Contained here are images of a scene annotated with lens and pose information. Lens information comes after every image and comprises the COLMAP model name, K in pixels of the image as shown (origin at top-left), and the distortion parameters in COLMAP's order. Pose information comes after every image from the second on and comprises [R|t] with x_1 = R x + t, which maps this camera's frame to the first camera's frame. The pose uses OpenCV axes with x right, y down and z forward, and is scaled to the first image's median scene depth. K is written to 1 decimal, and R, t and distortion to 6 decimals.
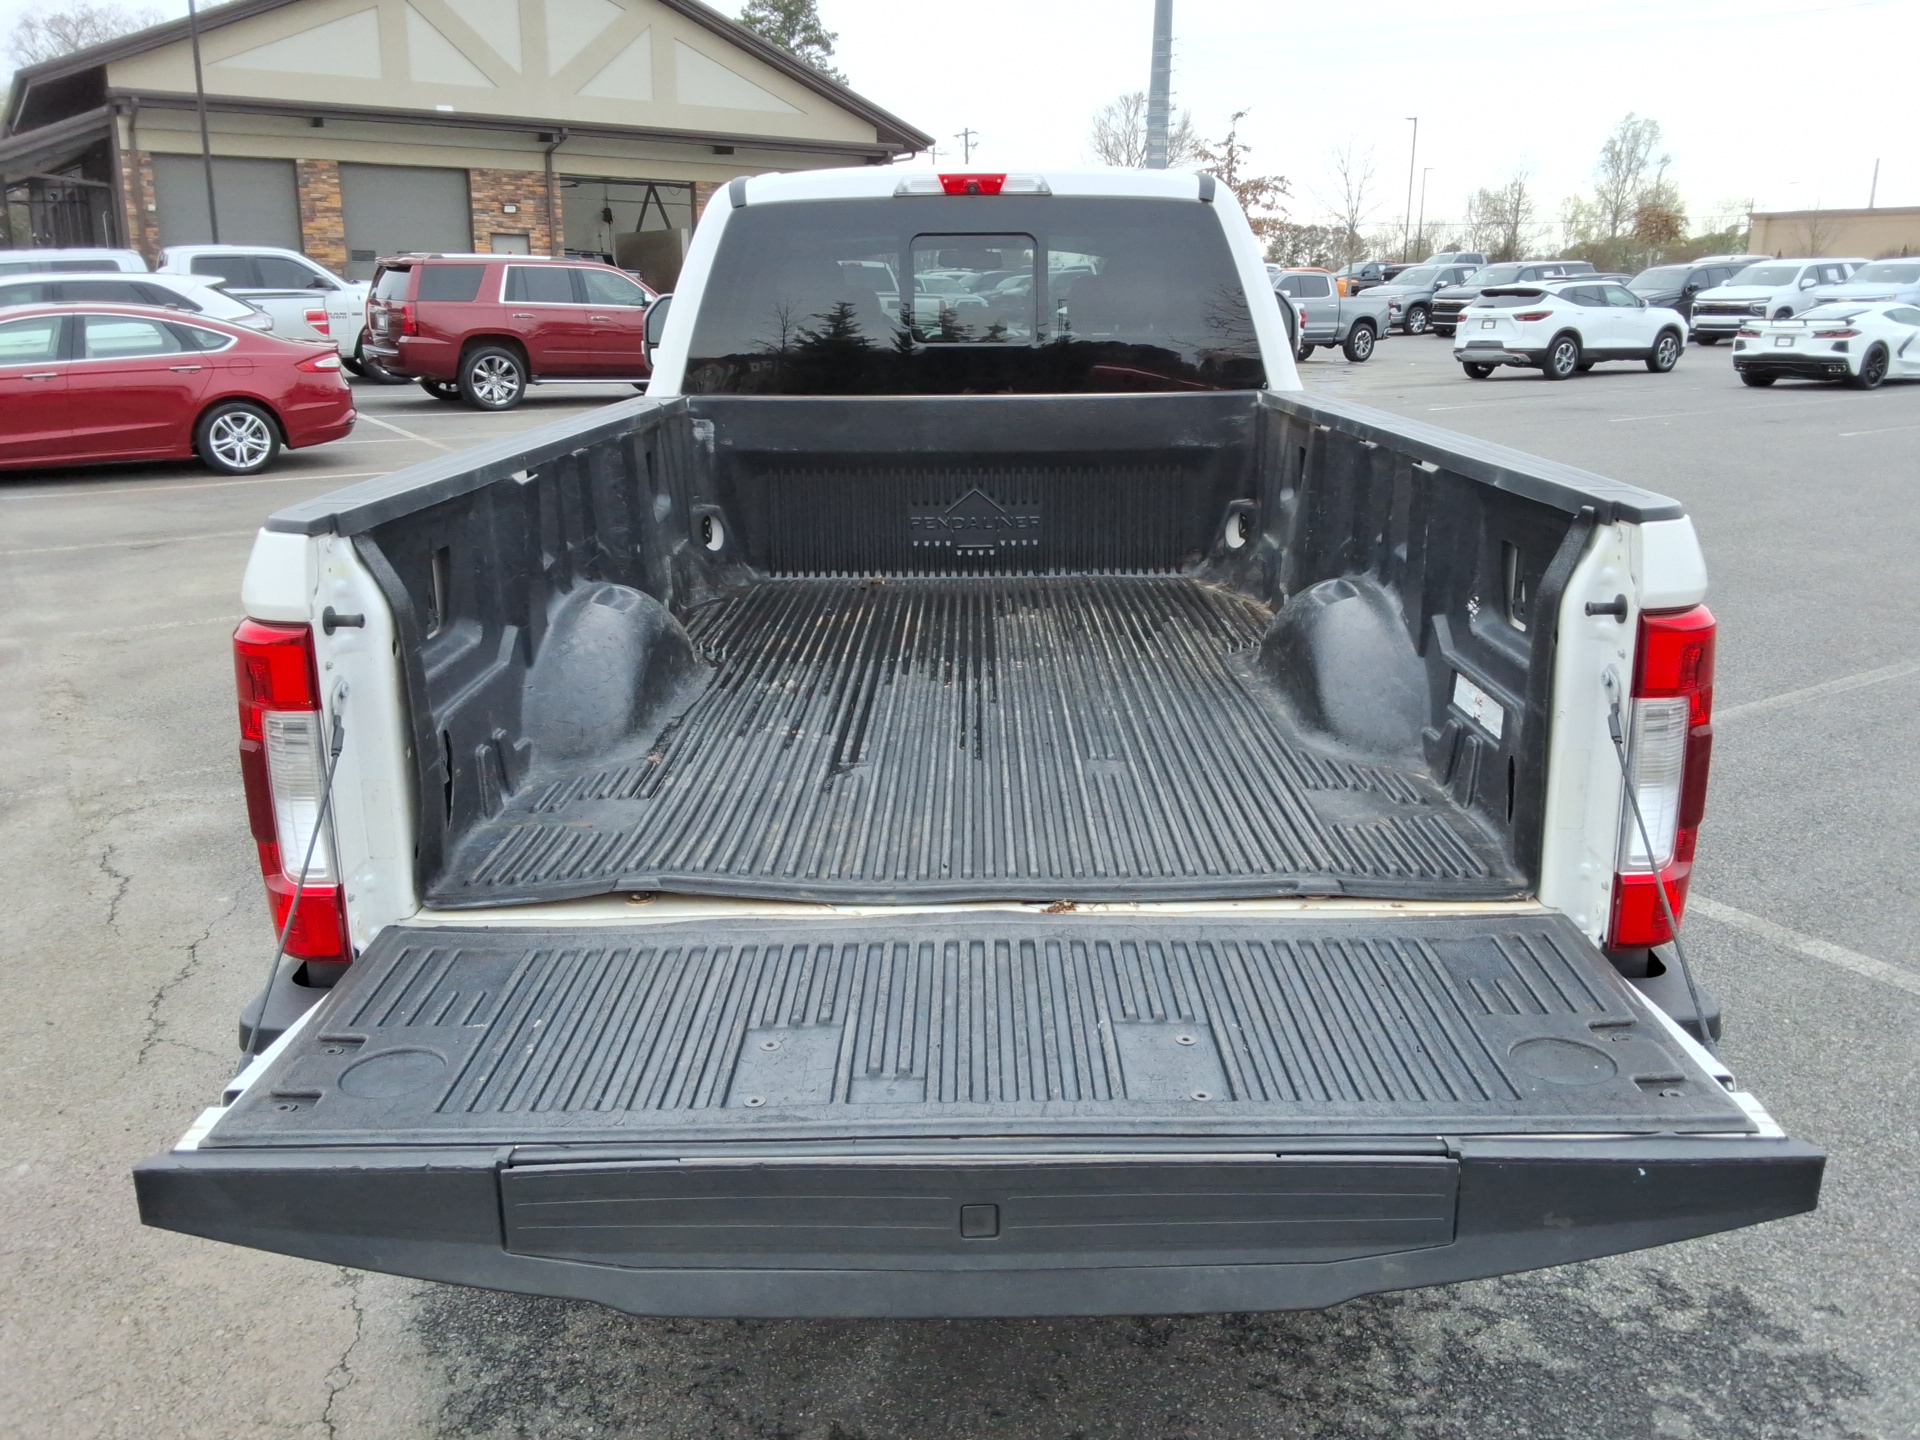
lens RADIAL K [[1529.4, 0, 974.1], [0, 1529.4, 712.3], [0, 0, 1]] dist [0.112880, -0.172420]
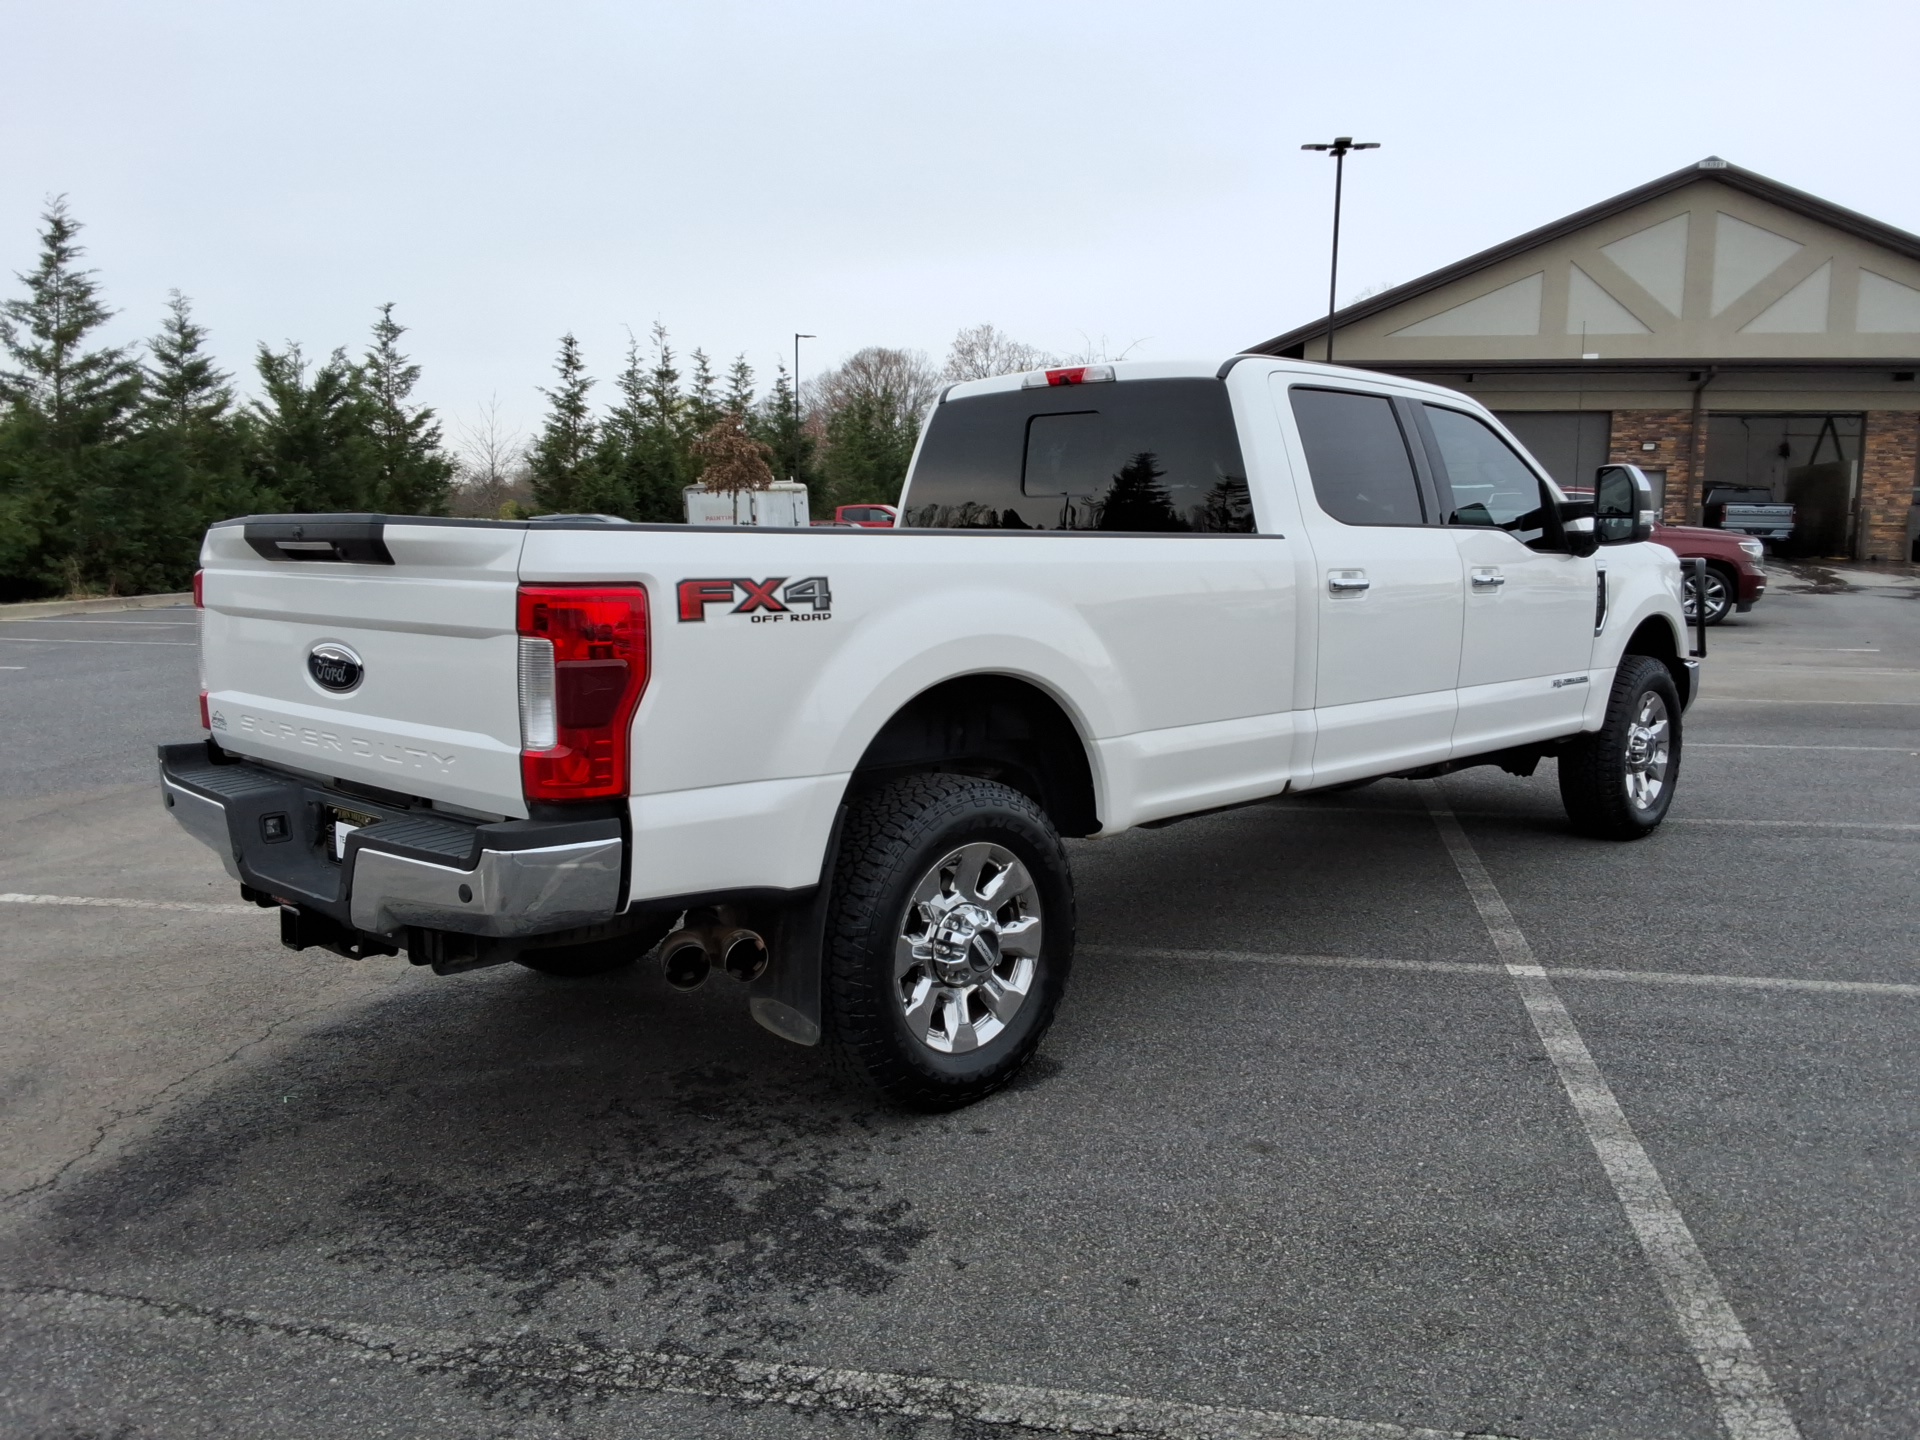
lens RADIAL K [[1529.4, 0, 970.9], [0, 1529.4, 713.4], [0, 0, 1]] dist [0.112880, -0.172420]
pose [[0.720484, 0.087973, -0.687869, 0.101981], [-0.190565, 0.978850, -0.074413, 0.005504], [0.666775, 0.184697, 0.722010, 0.008494]]
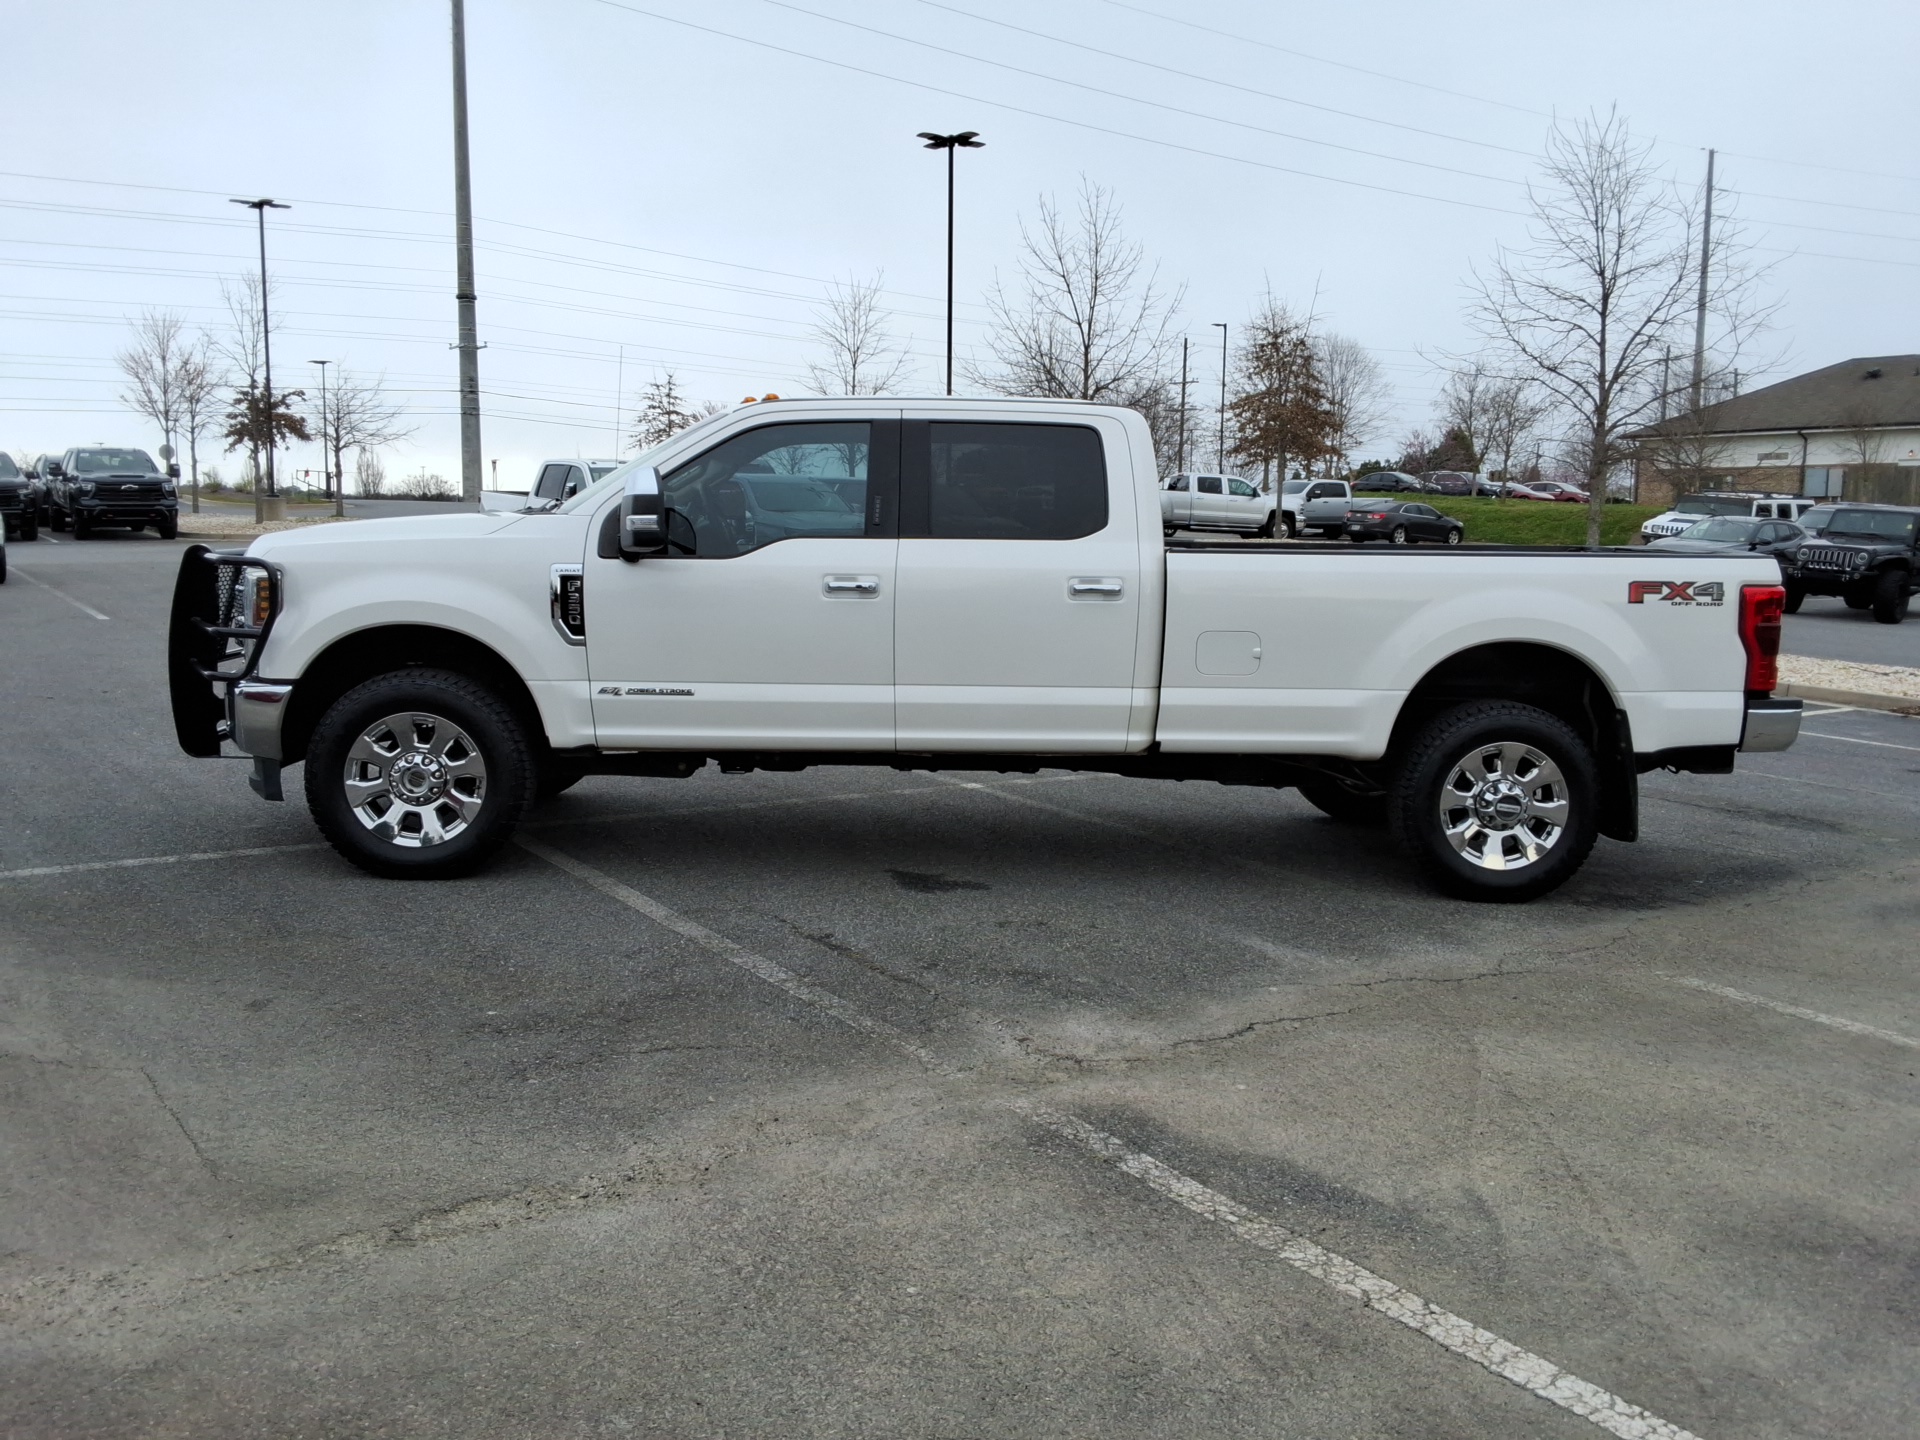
lens RADIAL K [[1529.4, 0, 982.2], [0, 1529.4, 723.7], [0, 0, 1]] dist [0.112880, -0.172420]
pose [[-0.066388, -0.128653, 0.989465, -0.201086], [0.240561, 0.960337, 0.141007, -0.035753], [-0.968361, 0.247388, -0.032806, 0.154325]]
